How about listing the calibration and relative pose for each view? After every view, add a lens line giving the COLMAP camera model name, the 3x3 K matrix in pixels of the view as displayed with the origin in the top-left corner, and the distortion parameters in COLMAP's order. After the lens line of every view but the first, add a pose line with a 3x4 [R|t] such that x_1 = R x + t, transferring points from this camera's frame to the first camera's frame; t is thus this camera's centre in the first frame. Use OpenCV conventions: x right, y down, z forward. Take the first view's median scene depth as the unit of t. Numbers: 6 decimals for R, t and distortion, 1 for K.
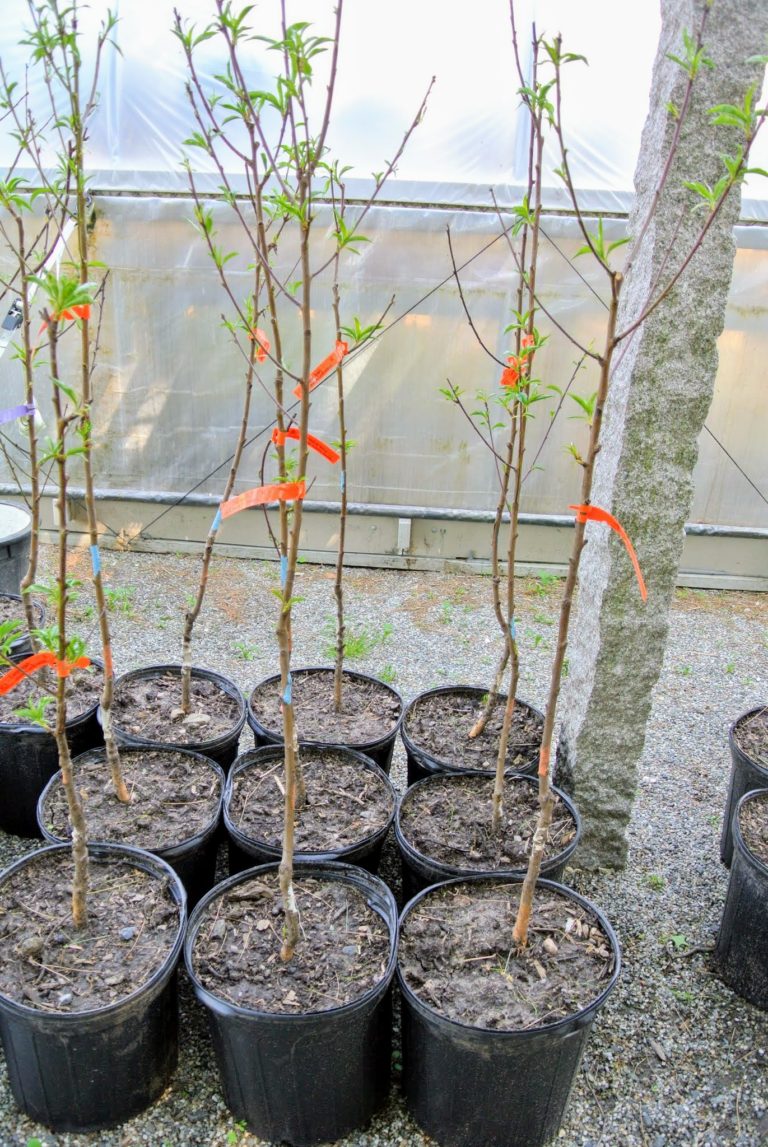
lens RADIAL K [[967.4, 0, 384.4], [0, 967.4, 573.9], [0, 0, 1]] dist [-0.045005, 0.022078]
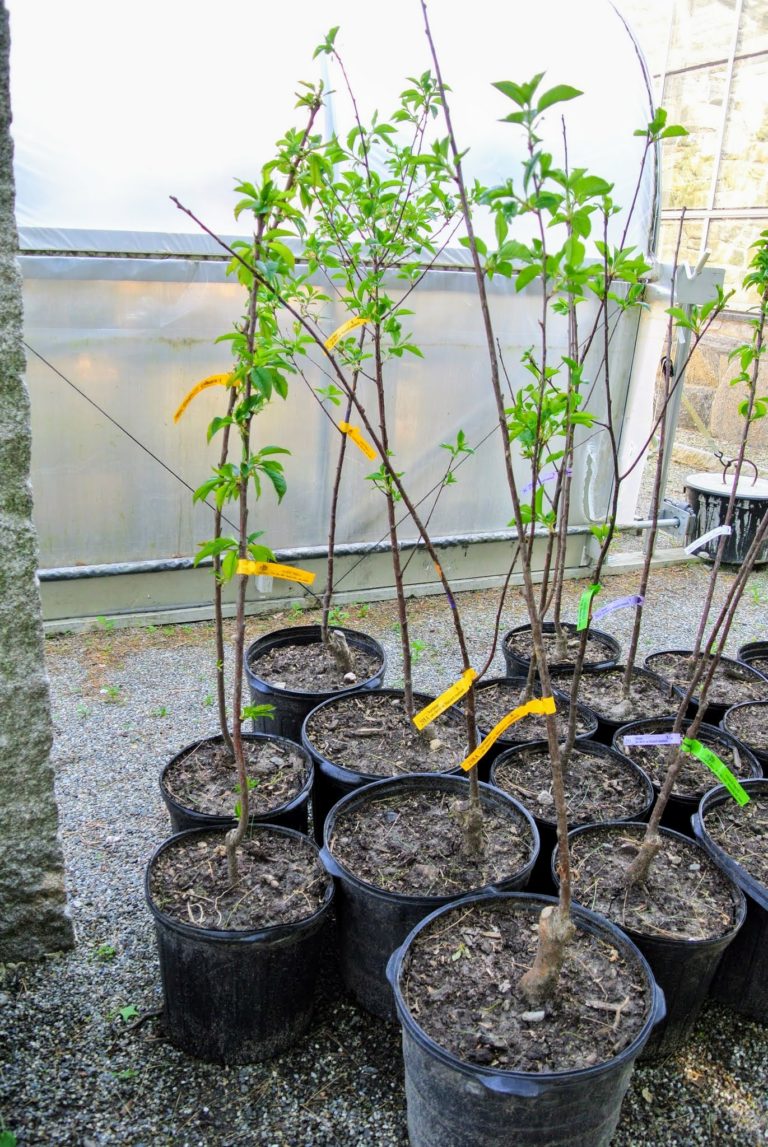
lens RADIAL K [[967.4, 0, 386.0], [0, 967.4, 572.1], [0, 0, 1]] dist [-0.045005, 0.022078]
pose [[0.901920, -0.142455, 0.407733, 0.223700], [0.158965, 0.987261, -0.006704, 0.005961], [-0.401584, 0.070862, 0.913076, 0.018356]]
